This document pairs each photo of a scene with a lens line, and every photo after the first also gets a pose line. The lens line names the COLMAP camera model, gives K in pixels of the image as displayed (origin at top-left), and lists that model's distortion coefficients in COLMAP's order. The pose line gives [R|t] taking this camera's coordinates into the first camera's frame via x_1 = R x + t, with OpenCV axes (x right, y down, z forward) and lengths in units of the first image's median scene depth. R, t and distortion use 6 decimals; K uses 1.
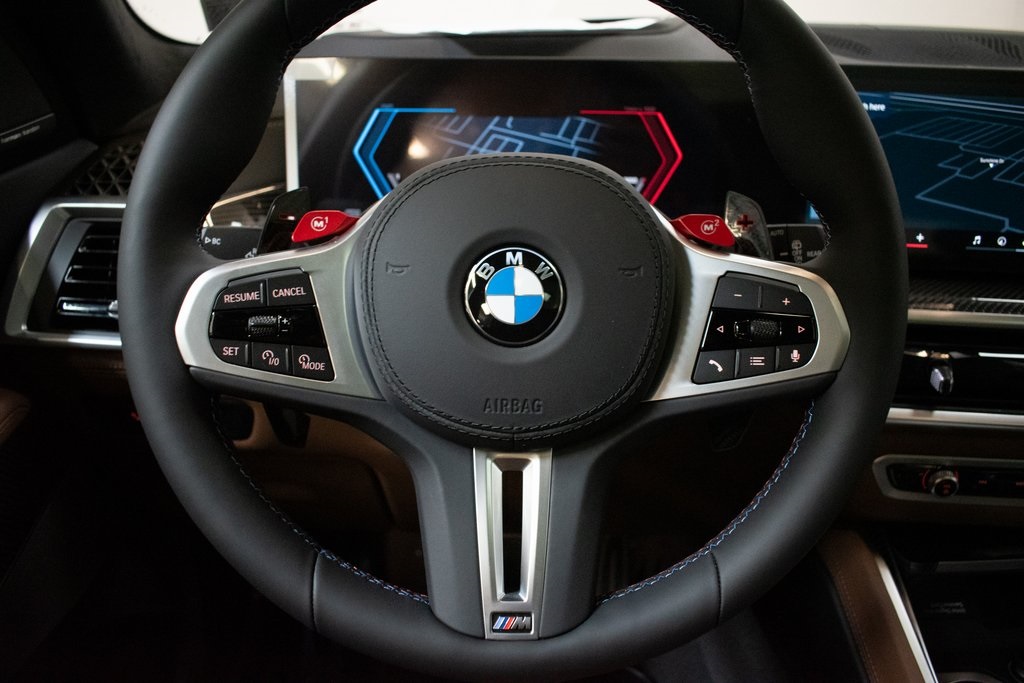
lens RADIAL K [[787.1, 0, 517.3], [0, 787.1, 344.4], [0, 0, 1]] dist [-0.094184, 0.006046]
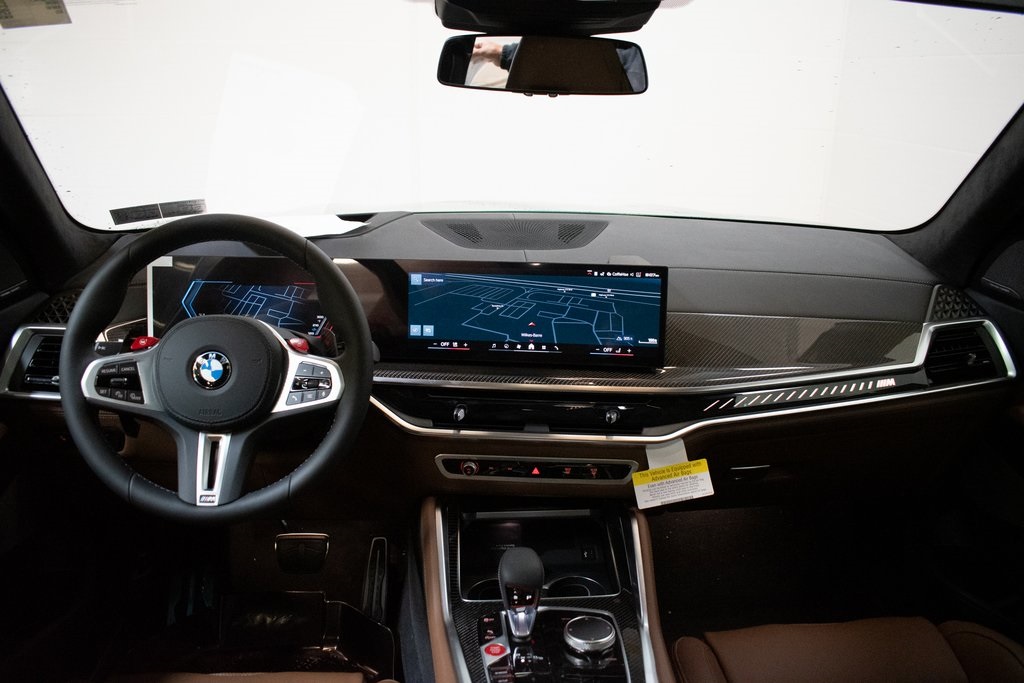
lens RADIAL K [[787.1, 0, 506.9], [0, 787.1, 334.6], [0, 0, 1]] dist [-0.094184, 0.006046]
pose [[0.997680, 0.000712, 0.068070, 0.740487], [0.008675, 0.990462, -0.137514, 0.170883], [-0.067519, 0.137785, 0.988158, -1.516453]]
